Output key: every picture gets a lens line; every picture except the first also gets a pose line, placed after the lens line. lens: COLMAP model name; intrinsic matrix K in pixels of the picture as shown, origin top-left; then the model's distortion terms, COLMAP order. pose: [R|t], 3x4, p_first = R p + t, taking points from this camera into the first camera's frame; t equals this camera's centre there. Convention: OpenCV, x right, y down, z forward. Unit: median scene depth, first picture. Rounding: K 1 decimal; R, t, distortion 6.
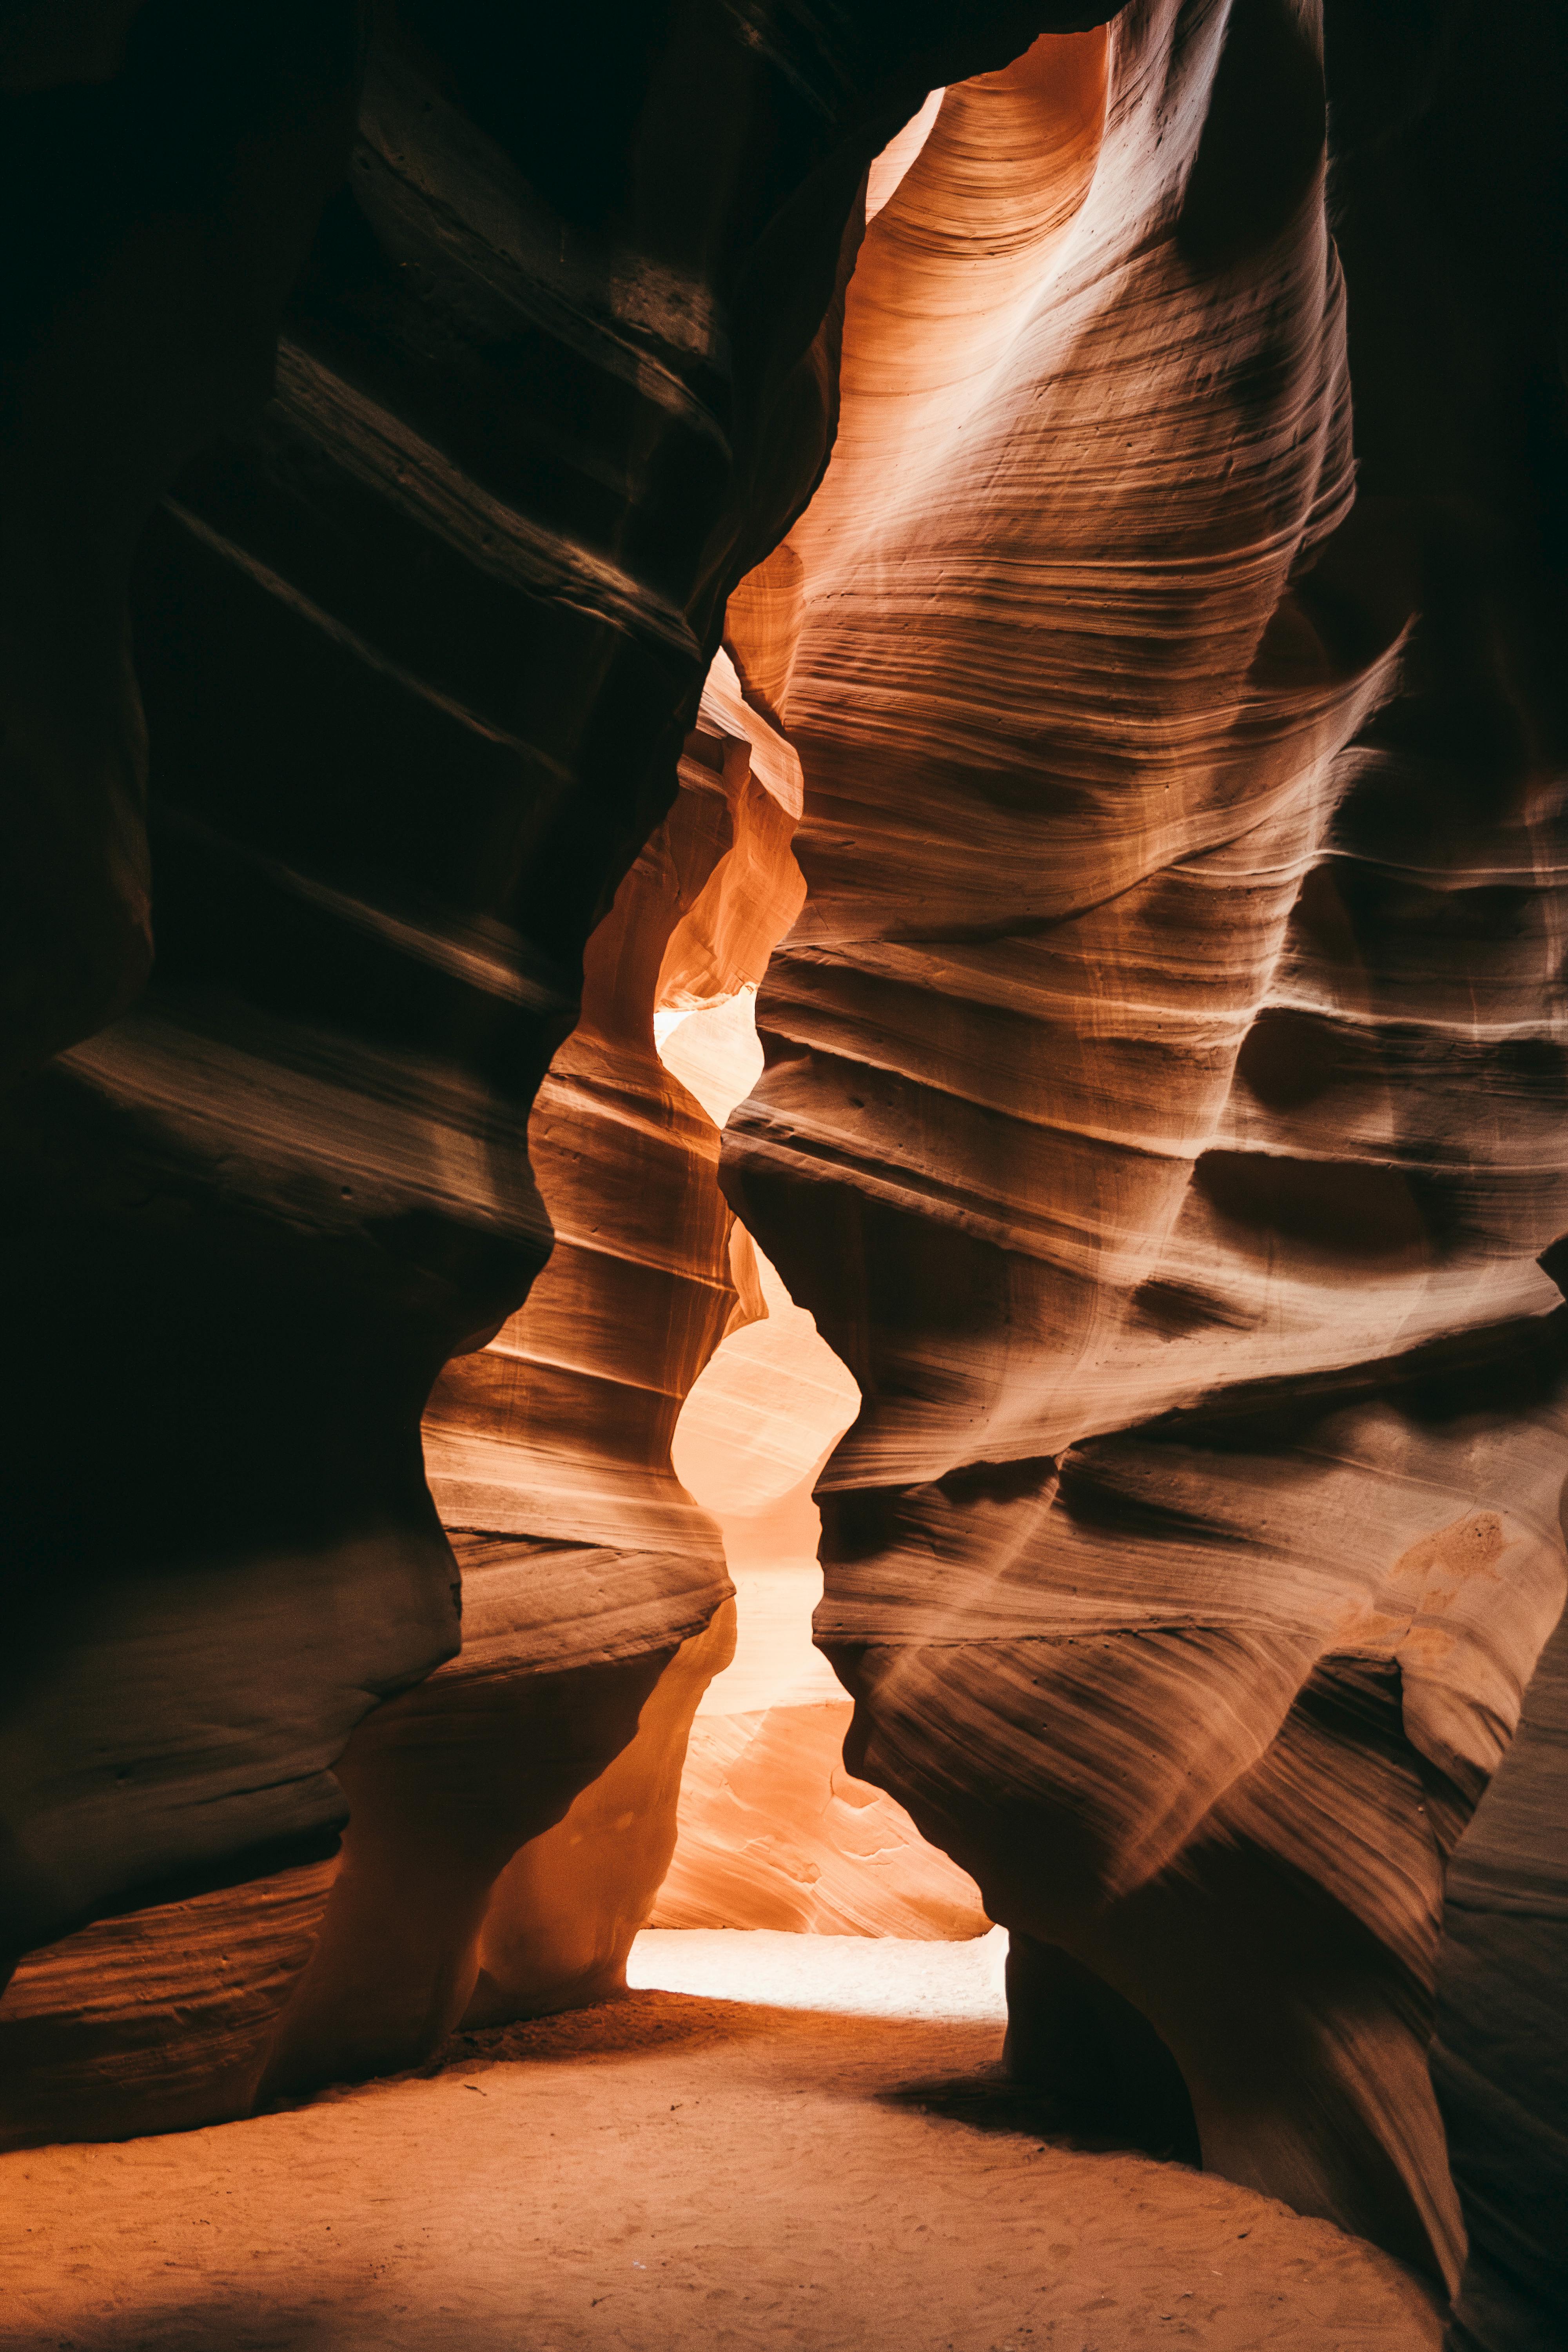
lens RADIAL K [[1791.8, 0, 767.0], [0, 1791.8, 1178.5], [0, 0, 1]] dist [-0.147261, 0.146246]
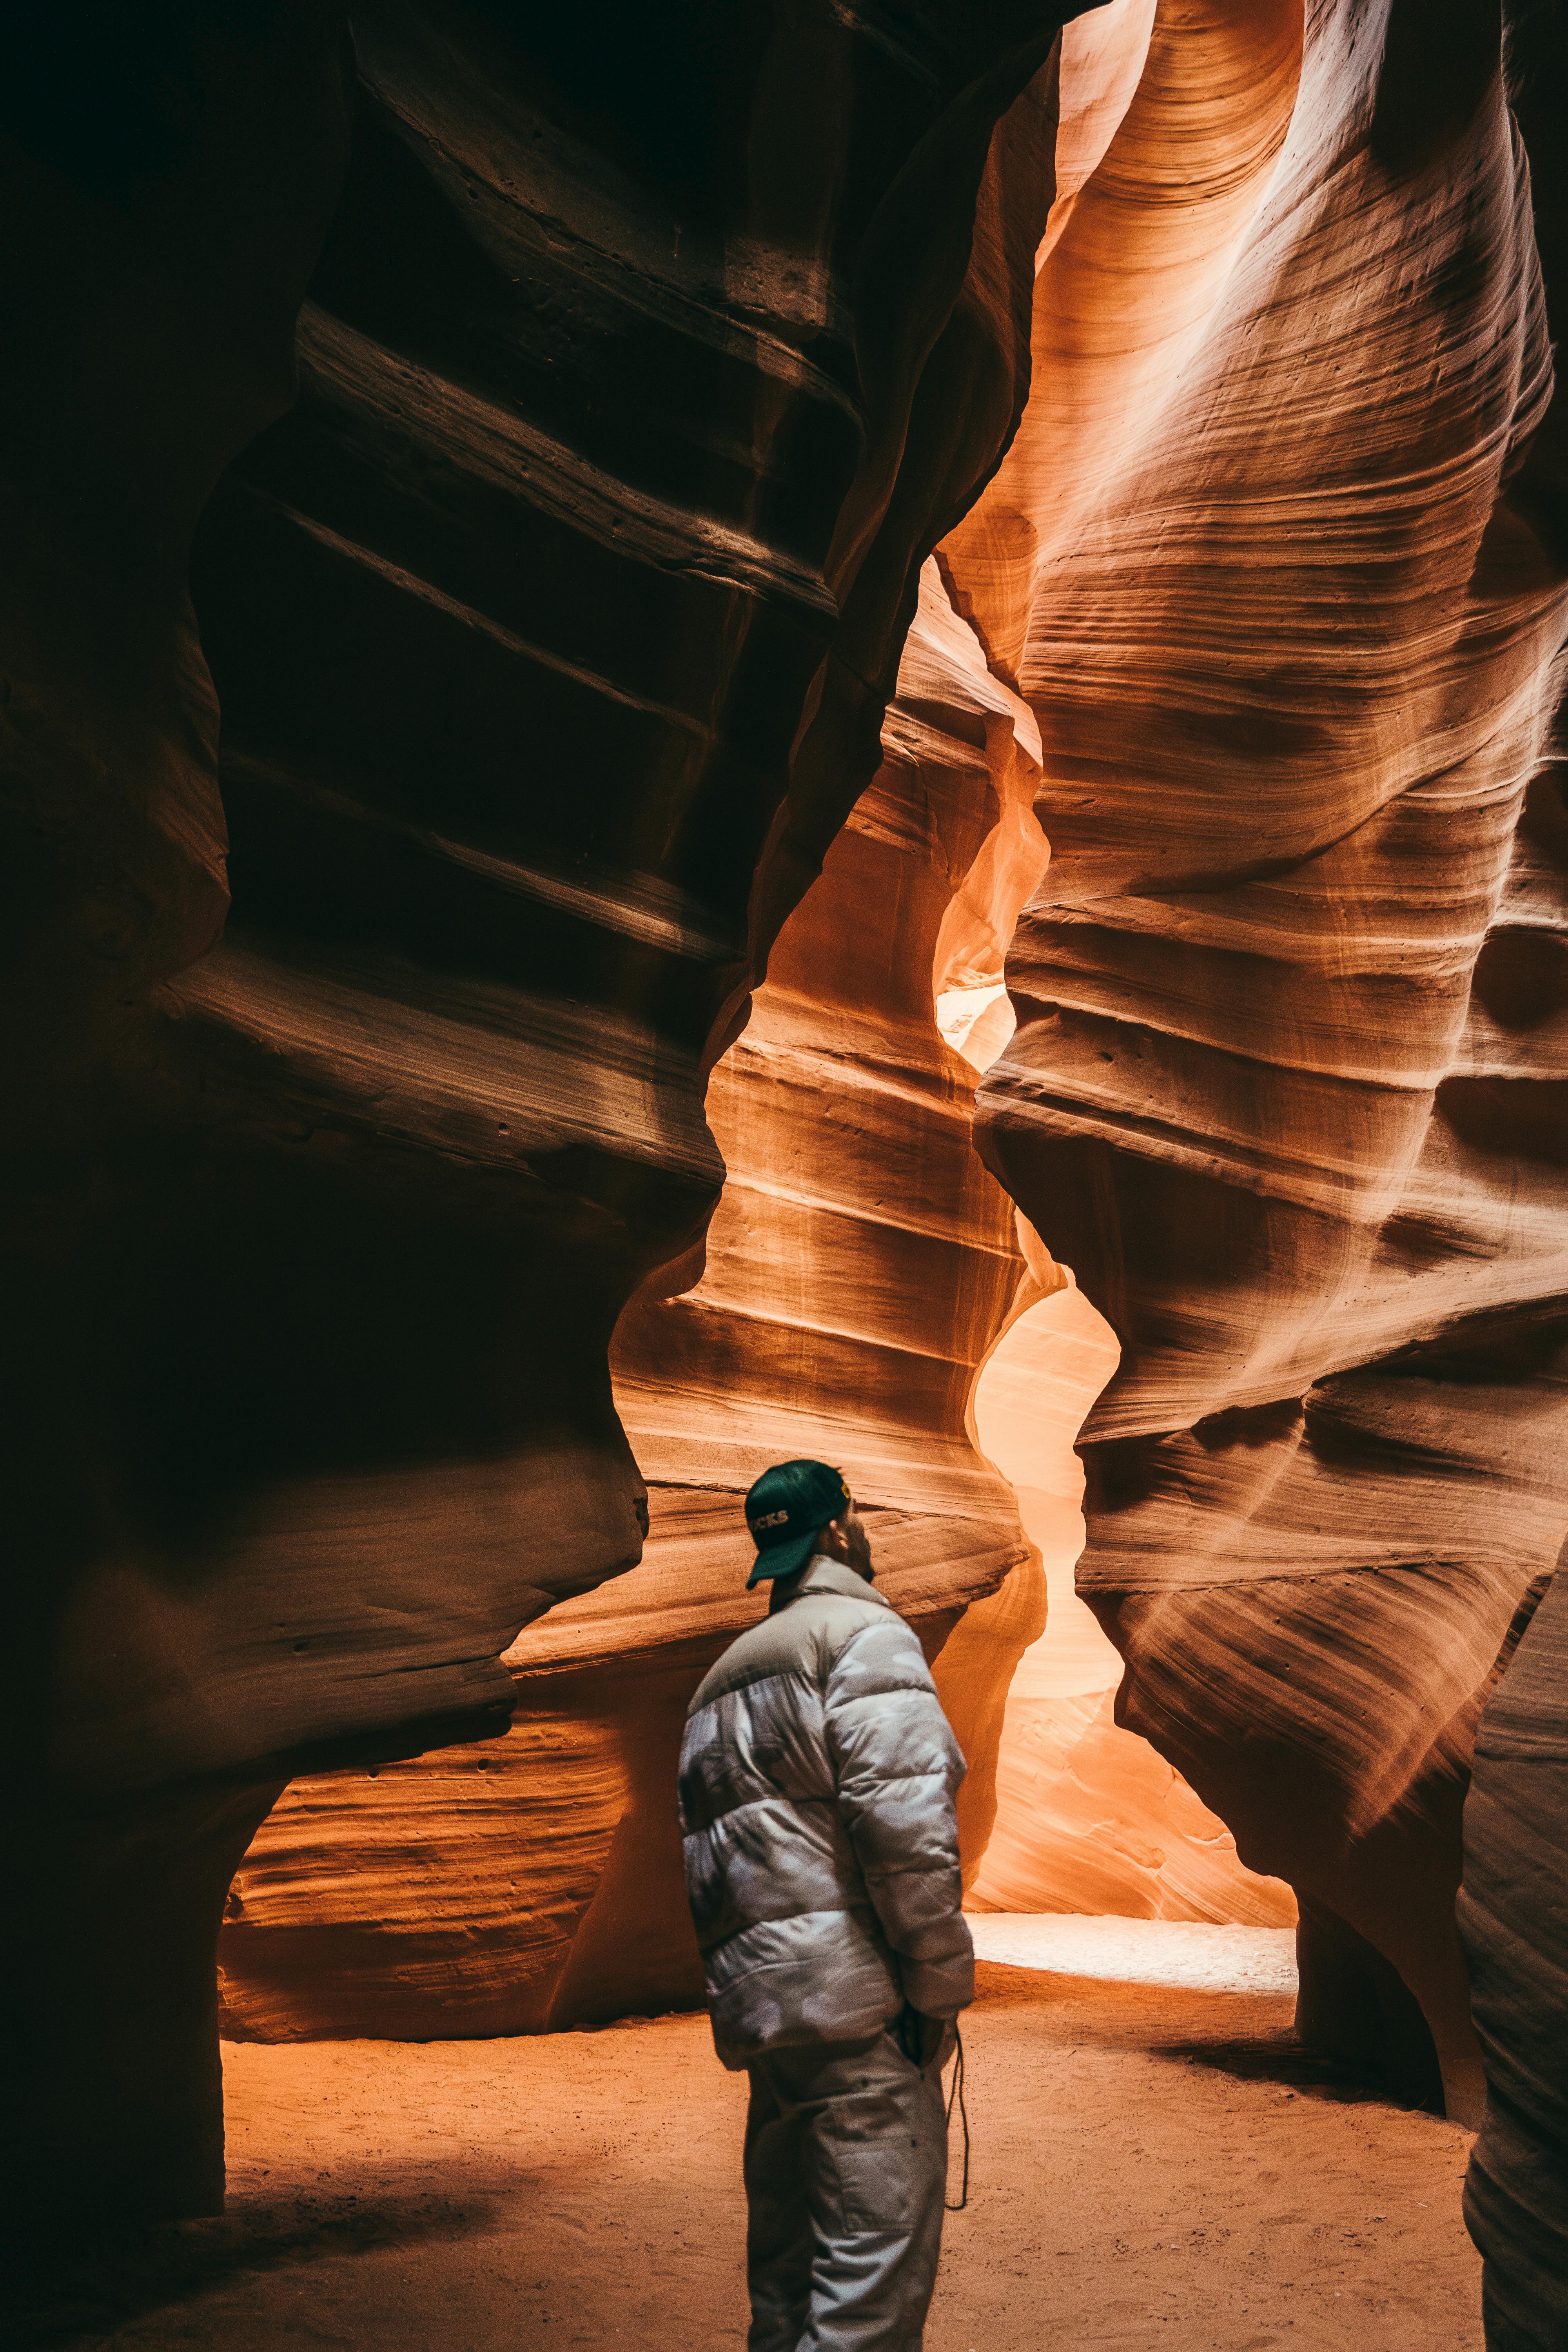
lens RADIAL K [[1791.8, 0, 767.0], [0, 1791.8, 1178.5], [0, 0, 1]] dist [-0.147261, 0.146246]
pose [[0.975839, -0.045015, -0.213803, 0.080720], [0.043749, 0.998986, -0.010649, 0.030132], [0.214066, 0.001038, 0.976819, -0.018345]]
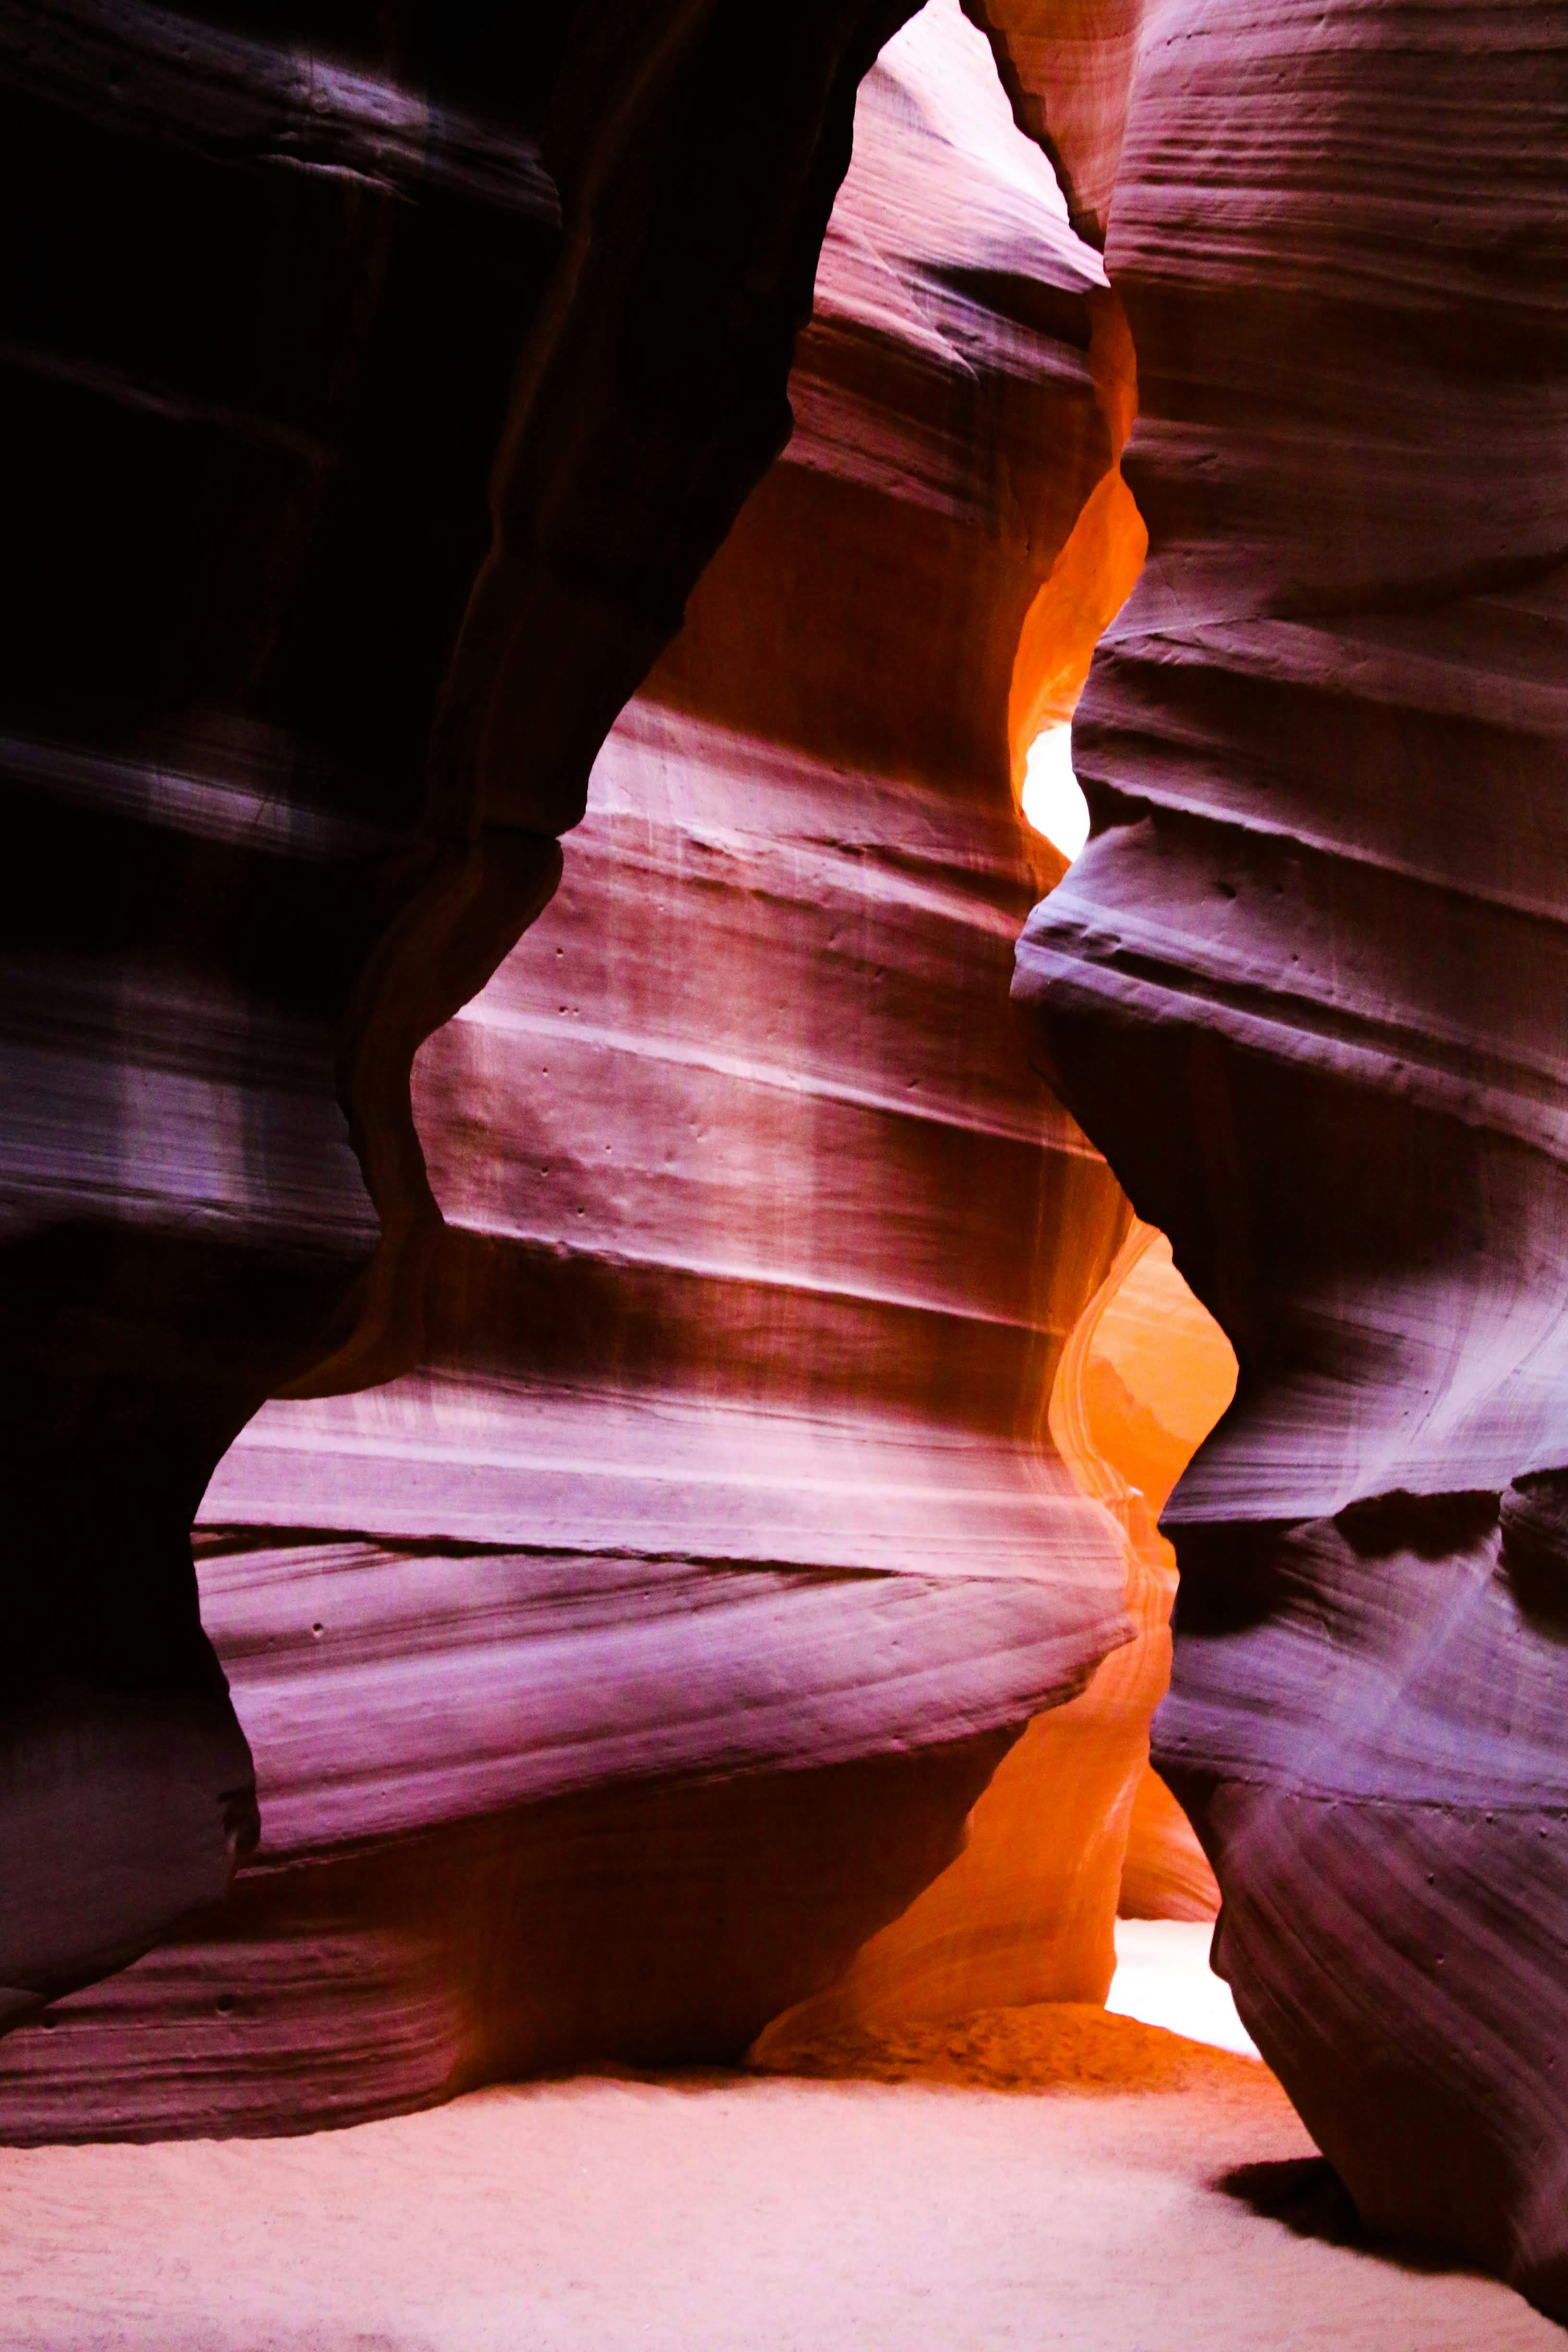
lens RADIAL K [[2515.1, 0, 737.2], [0, 2515.1, 1204.7], [0, 0, 1]] dist [-0.124261, 0.068181]
pose [[0.953705, -0.016583, -0.300285, 0.156423], [0.050677, 0.993062, 0.106109, -0.037235], [0.296442, -0.116415, 0.947929, 0.138922]]
